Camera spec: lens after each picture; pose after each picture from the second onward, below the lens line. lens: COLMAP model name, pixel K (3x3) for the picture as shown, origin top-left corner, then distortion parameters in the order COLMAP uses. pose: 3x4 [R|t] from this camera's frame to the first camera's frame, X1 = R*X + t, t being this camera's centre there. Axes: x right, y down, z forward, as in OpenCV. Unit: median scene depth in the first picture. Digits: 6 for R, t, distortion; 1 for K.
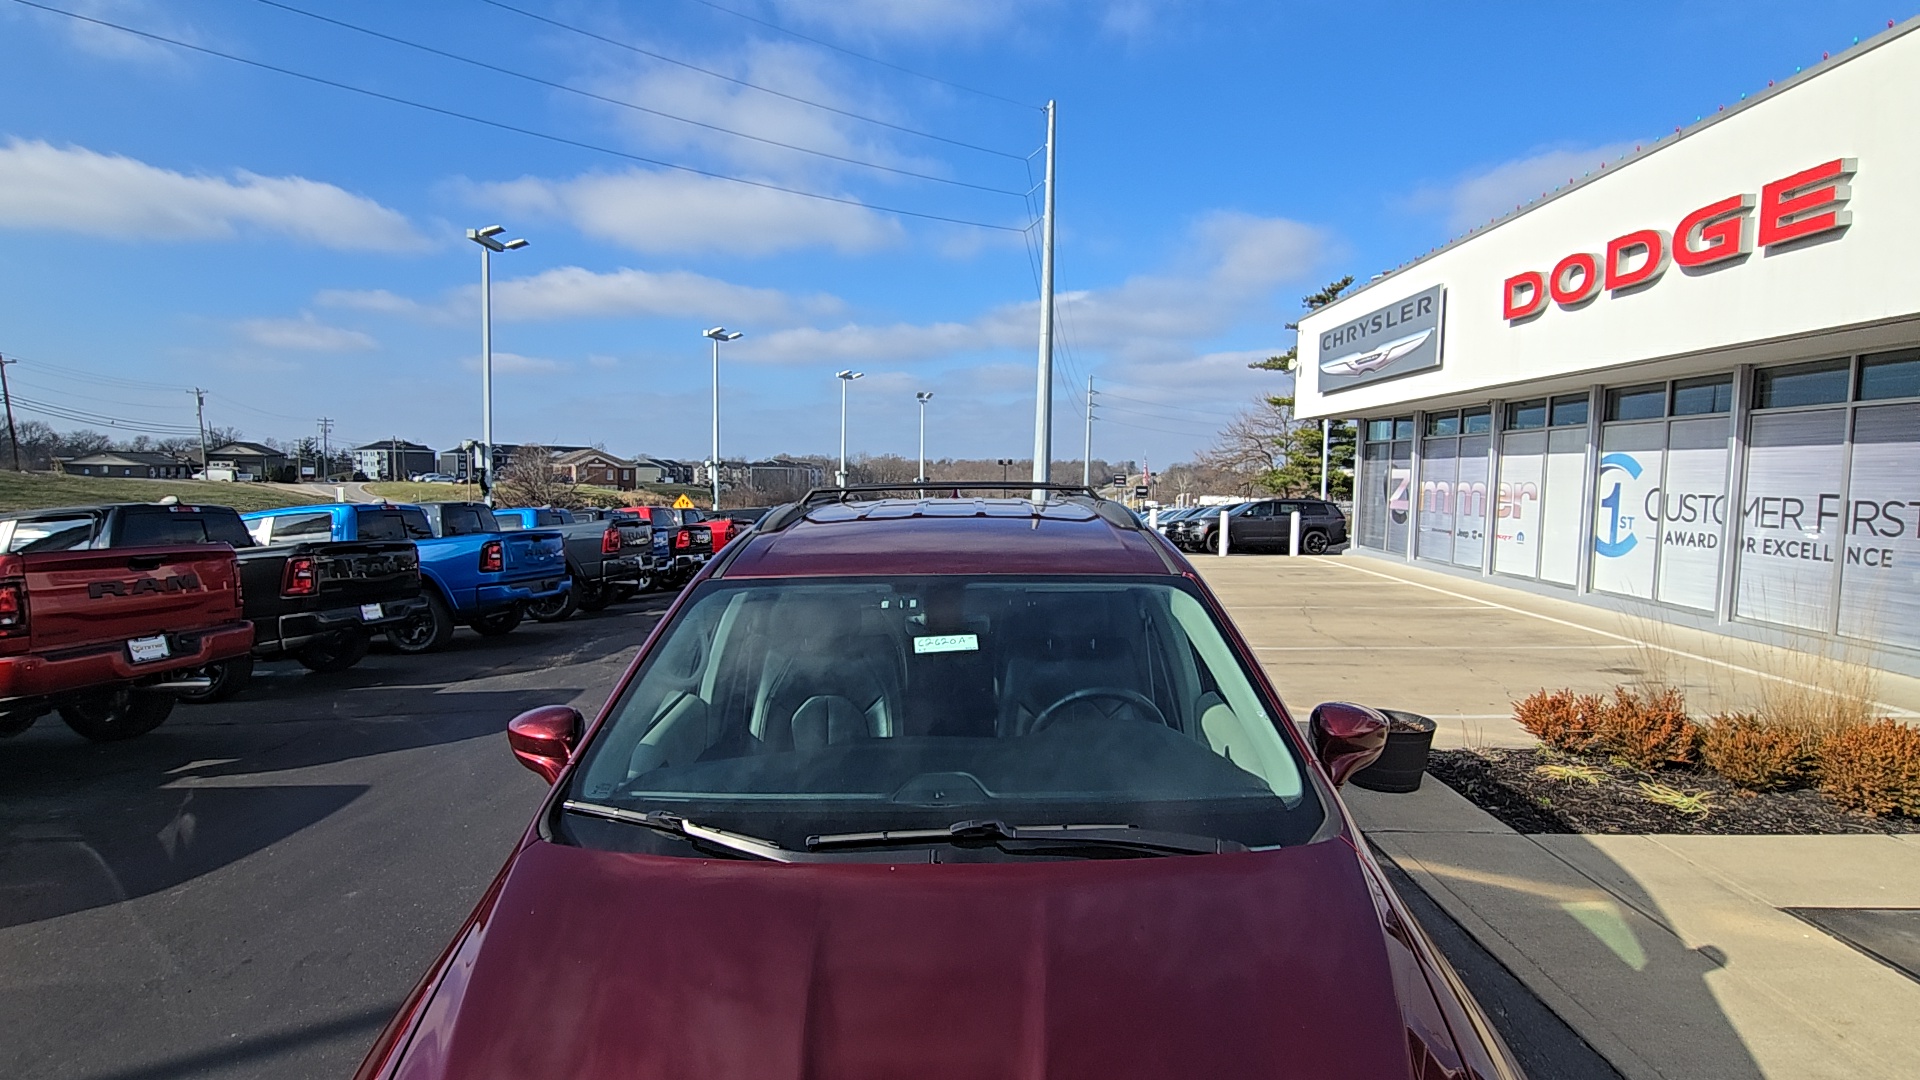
lens RADIAL K [[967.9, 0, 952.0], [0, 967.9, 543.9], [0, 0, 1]] dist [0.000750, -0.001125]
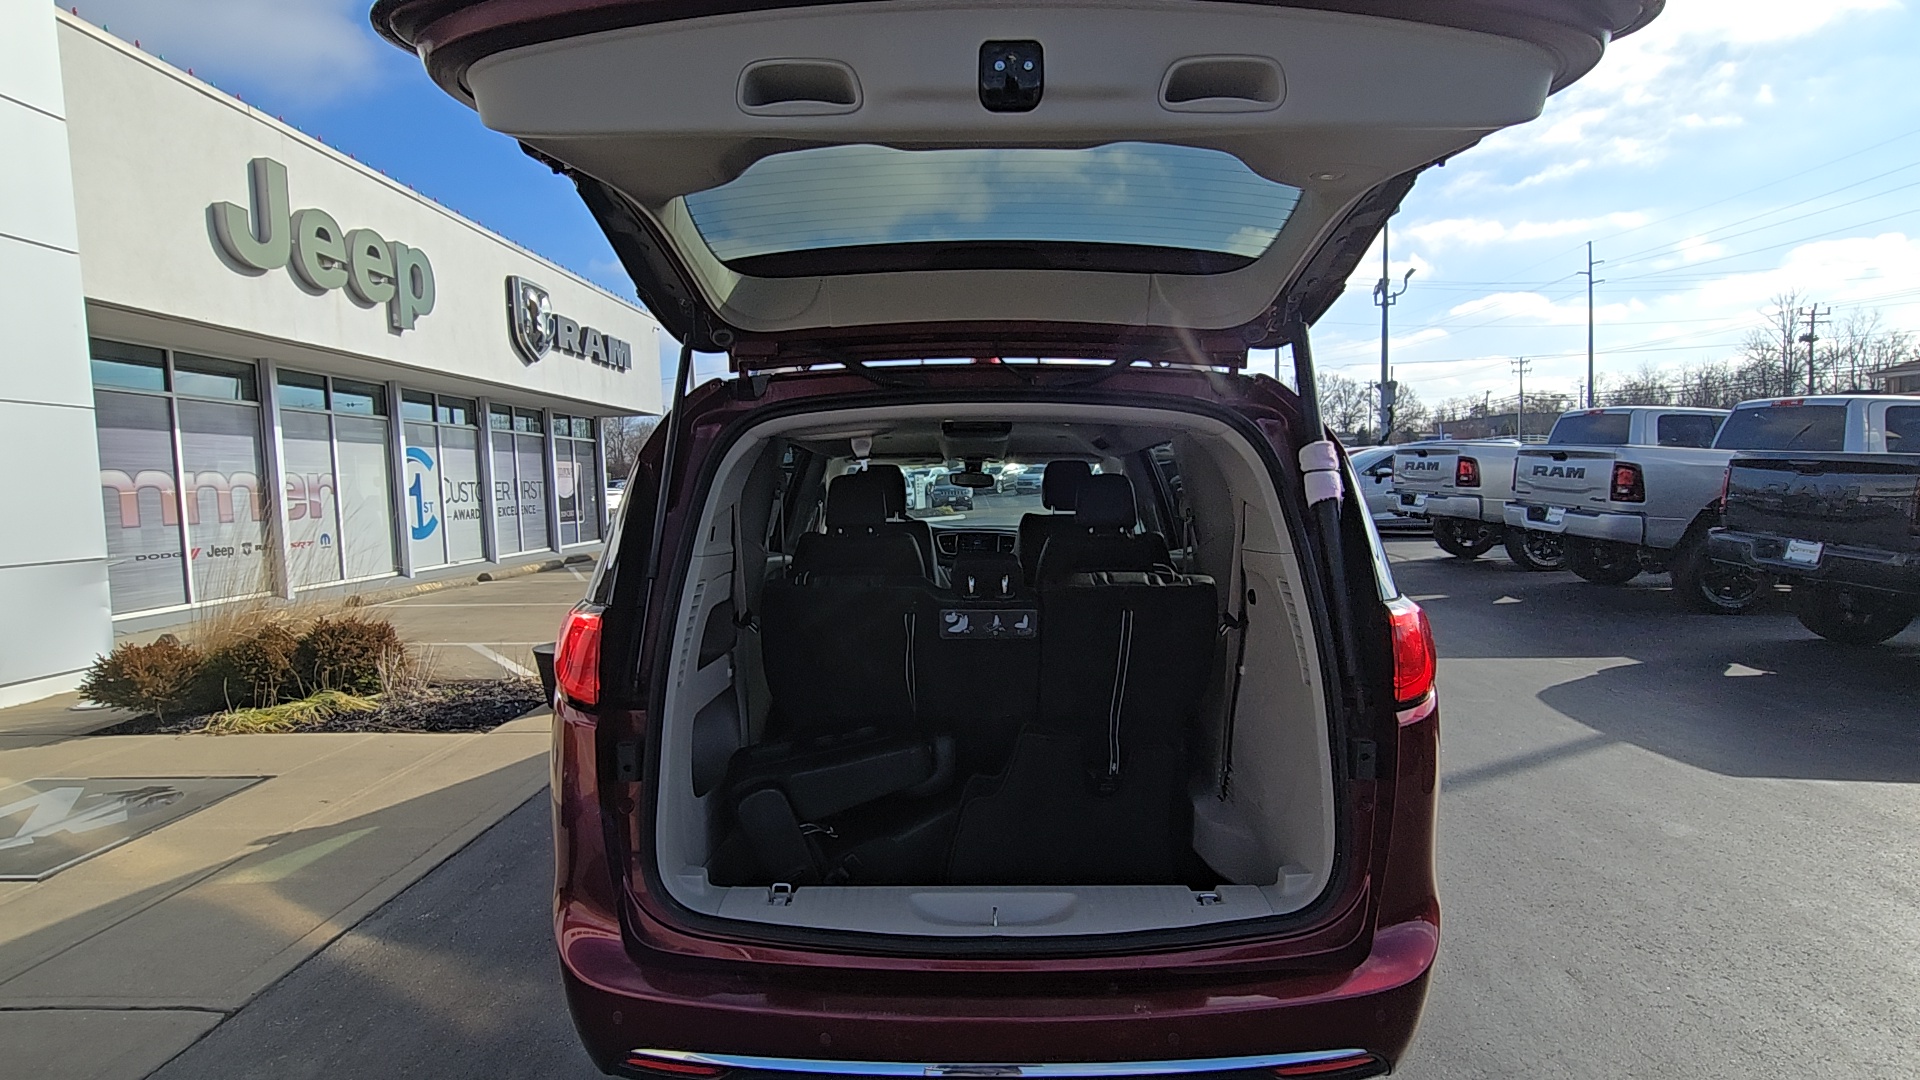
lens RADIAL K [[967.9, 0, 952.0], [0, 967.9, 543.9], [0, 0, 1]] dist [0.000750, -0.001125]
pose [[-0.999864, 0.015892, -0.004395, 0.008705], [0.015135, 0.990336, 0.137863, -0.012124], [0.006543, 0.137778, -0.990442, 0.631998]]
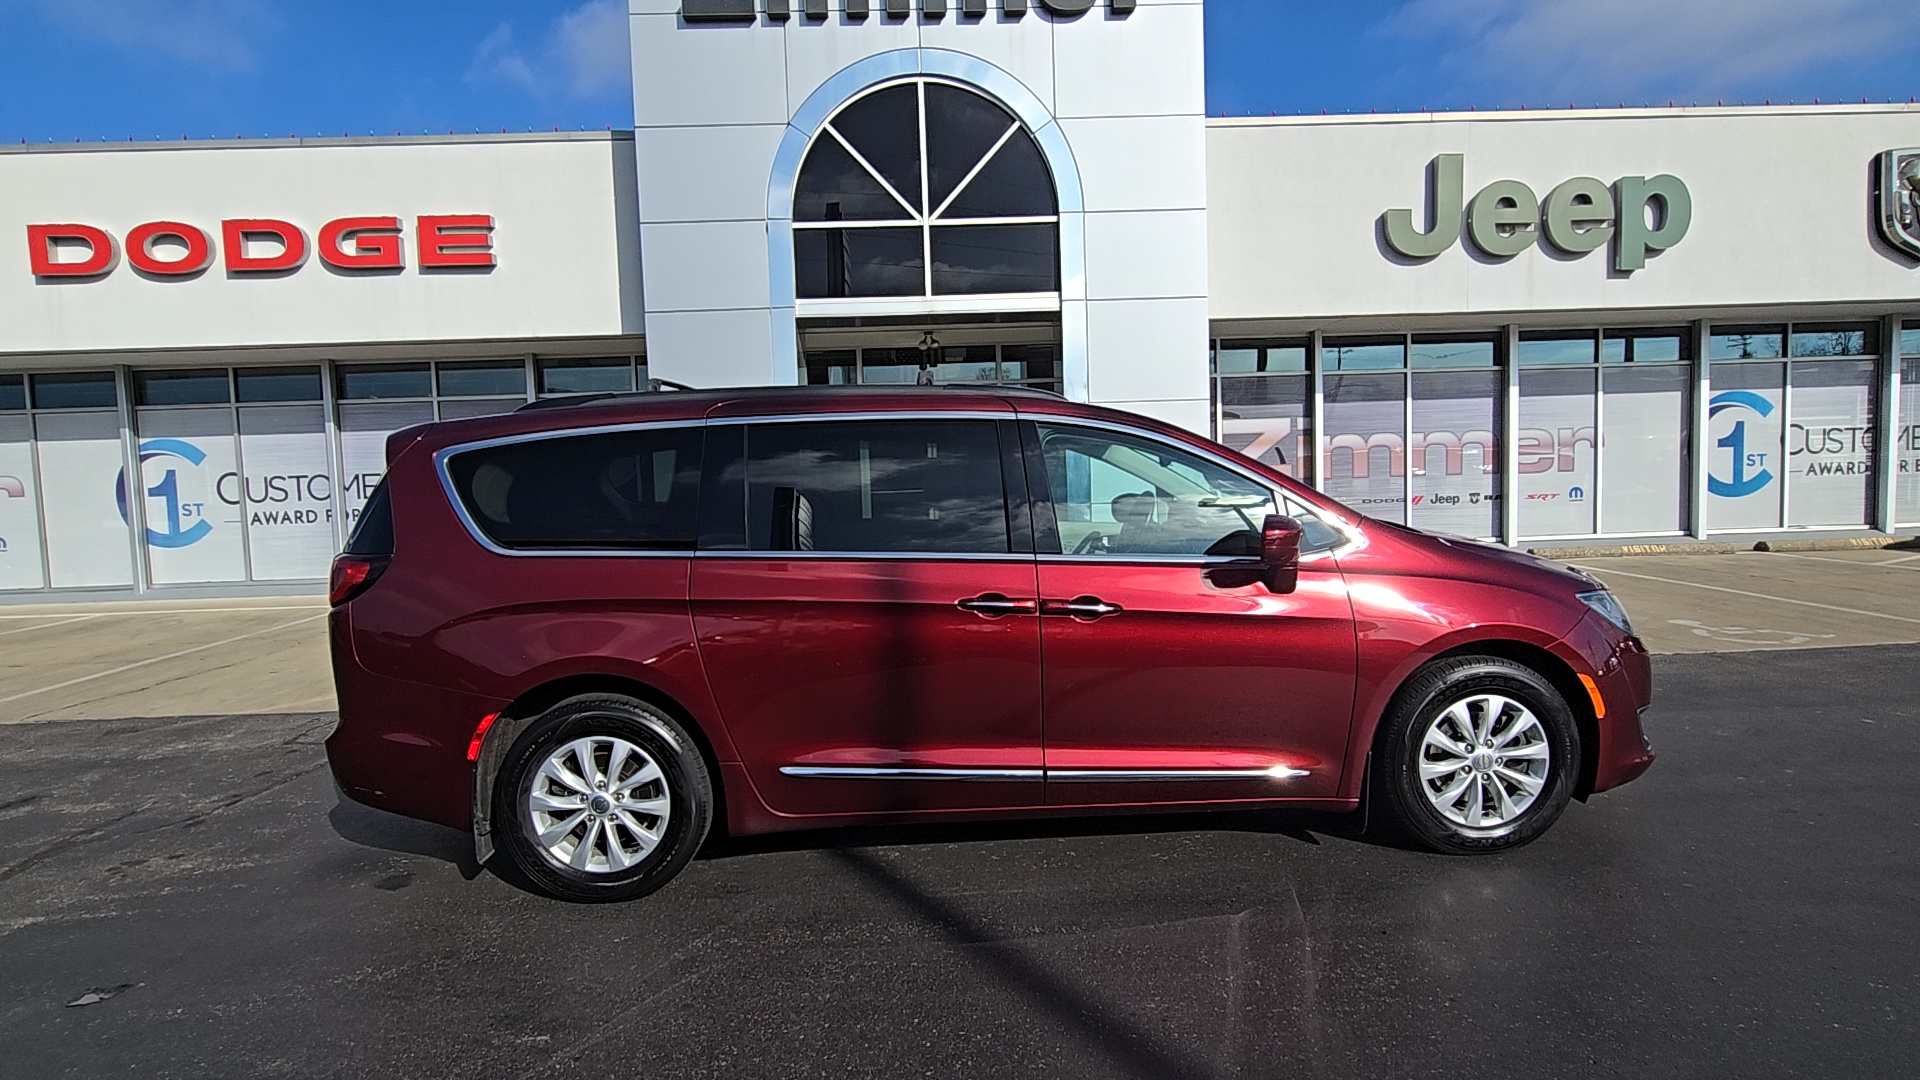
lens RADIAL K [[977.4, 0, 953.2], [0, 977.4, 548.1], [0, 0, 1]] dist [0.001679, -0.001195]
pose [[-0.061923, -0.084331, 0.994512, -0.367016], [0.105505, 0.990288, 0.090542, 0.008781], [-0.992489, 0.110533, -0.052424, 0.318410]]
